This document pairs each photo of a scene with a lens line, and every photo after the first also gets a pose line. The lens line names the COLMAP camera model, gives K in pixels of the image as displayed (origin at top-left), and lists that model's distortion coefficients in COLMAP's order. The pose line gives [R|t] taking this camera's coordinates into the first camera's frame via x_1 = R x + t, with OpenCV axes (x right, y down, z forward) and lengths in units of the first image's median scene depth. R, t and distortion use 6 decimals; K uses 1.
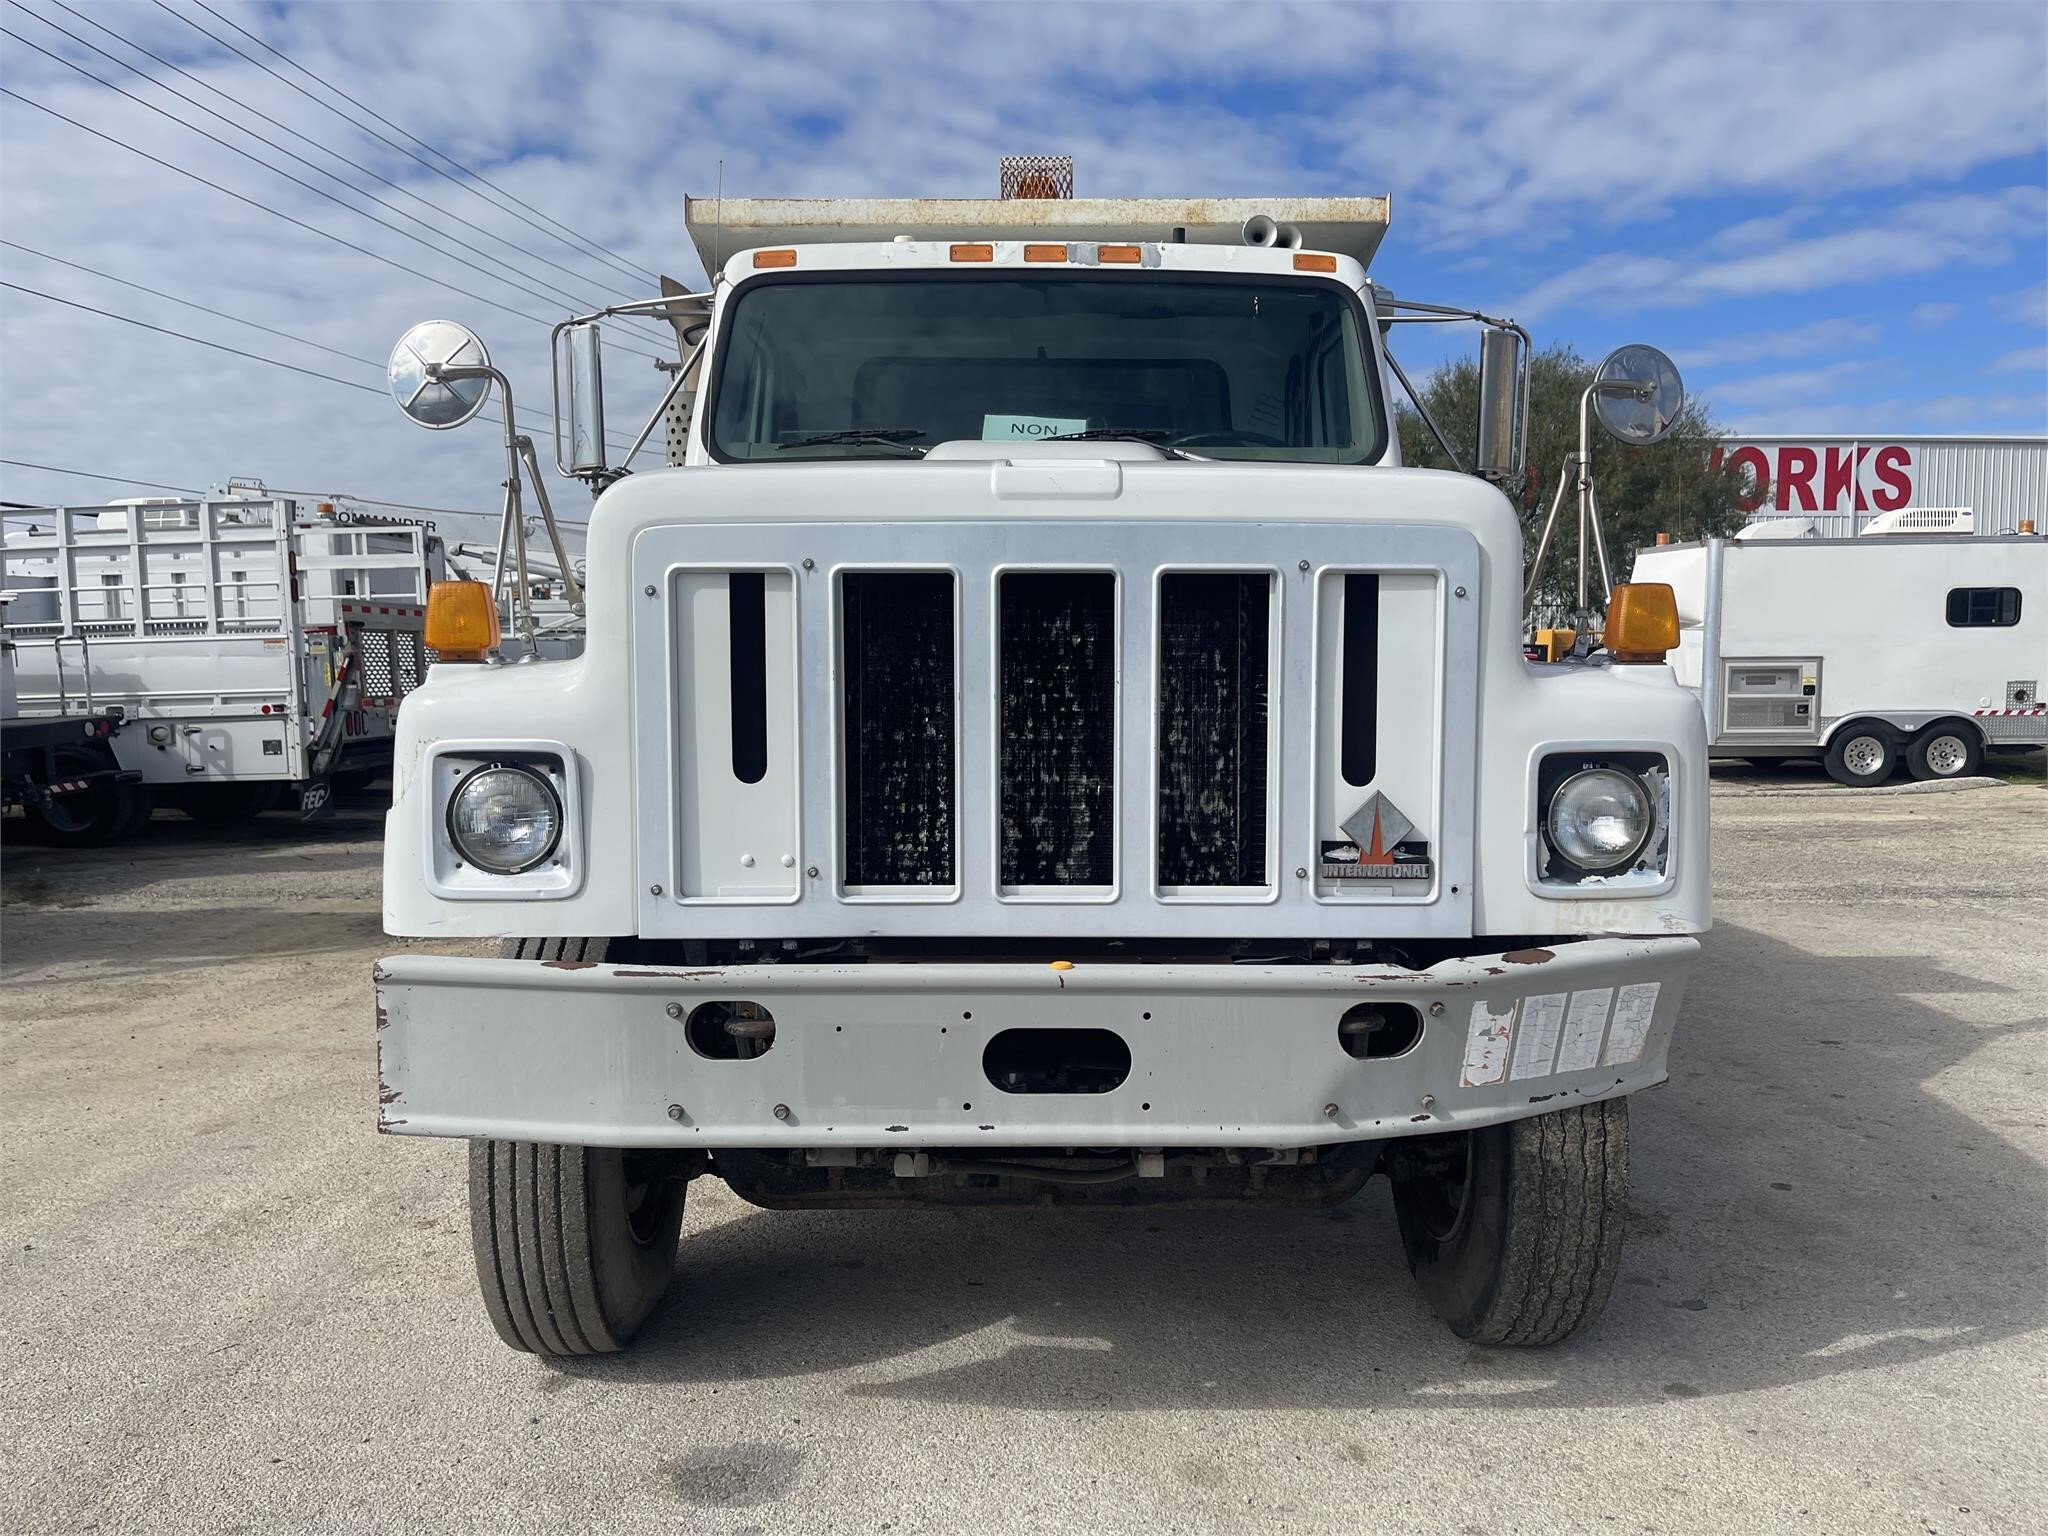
lens RADIAL K [[1609.6, 0, 1023.8], [0, 1609.6, 770.8], [0, 0, 1]] dist [0.031662, -0.033268]
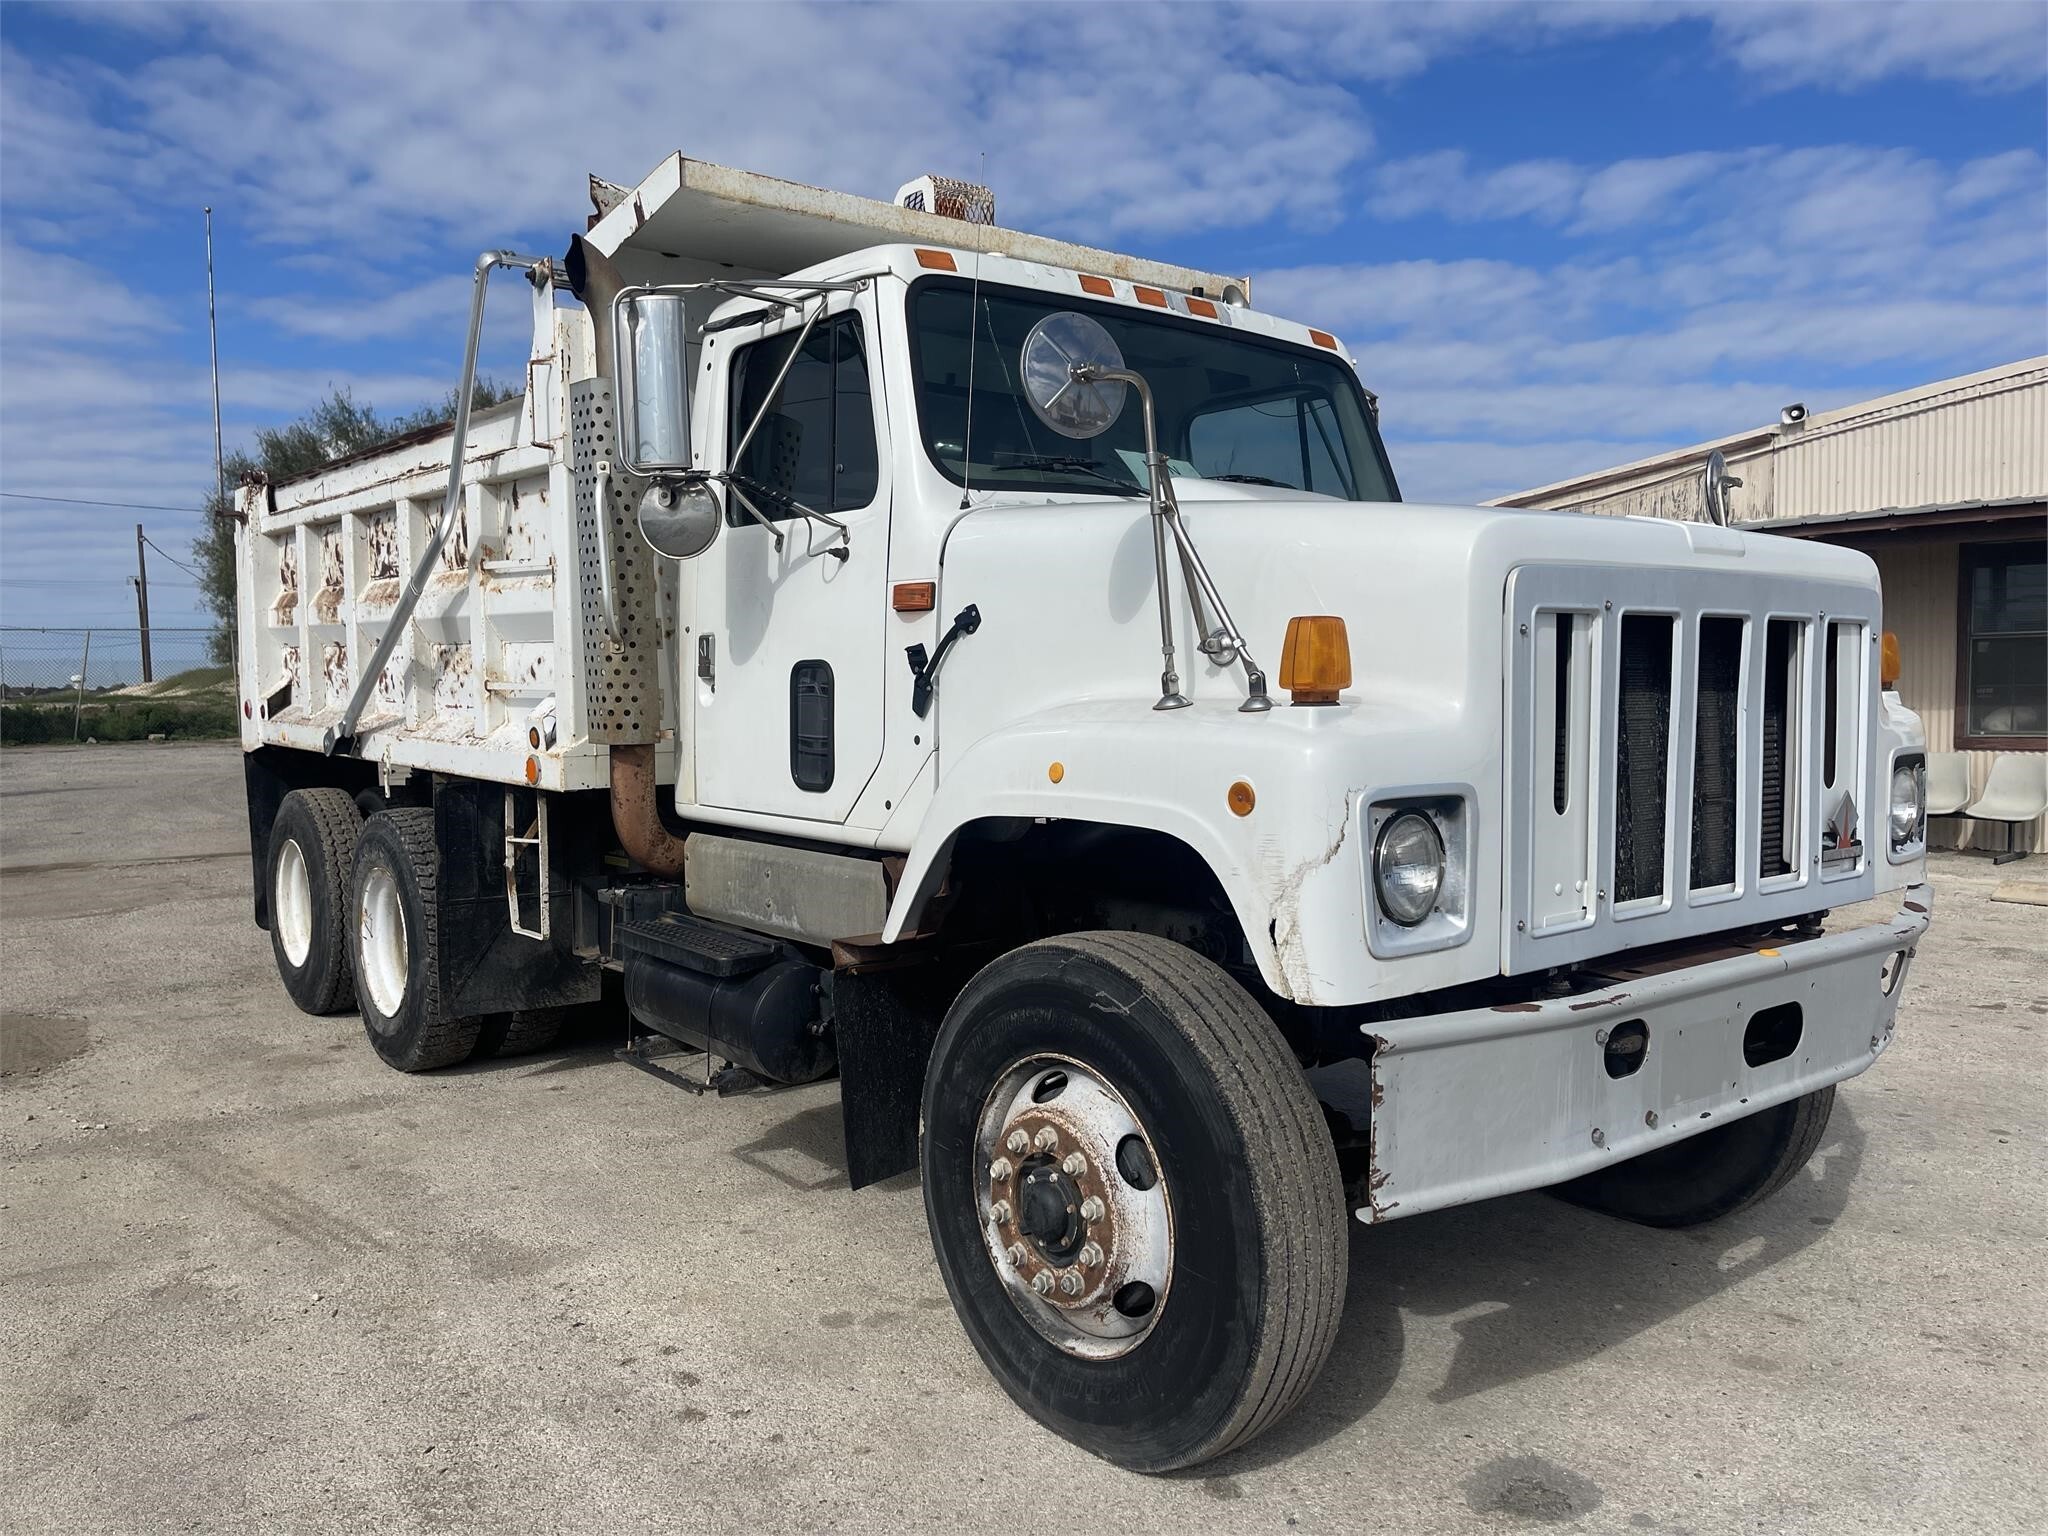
lens RADIAL K [[1609.6, 0, 1074.0], [0, 1609.6, 755.7], [0, 0, 1]] dist [0.031662, -0.033268]
pose [[0.770838, -0.041021, 0.635709, -0.933113], [0.054211, 0.998529, -0.001302, -0.039673], [-0.634721, 0.035466, 0.771927, 0.337681]]
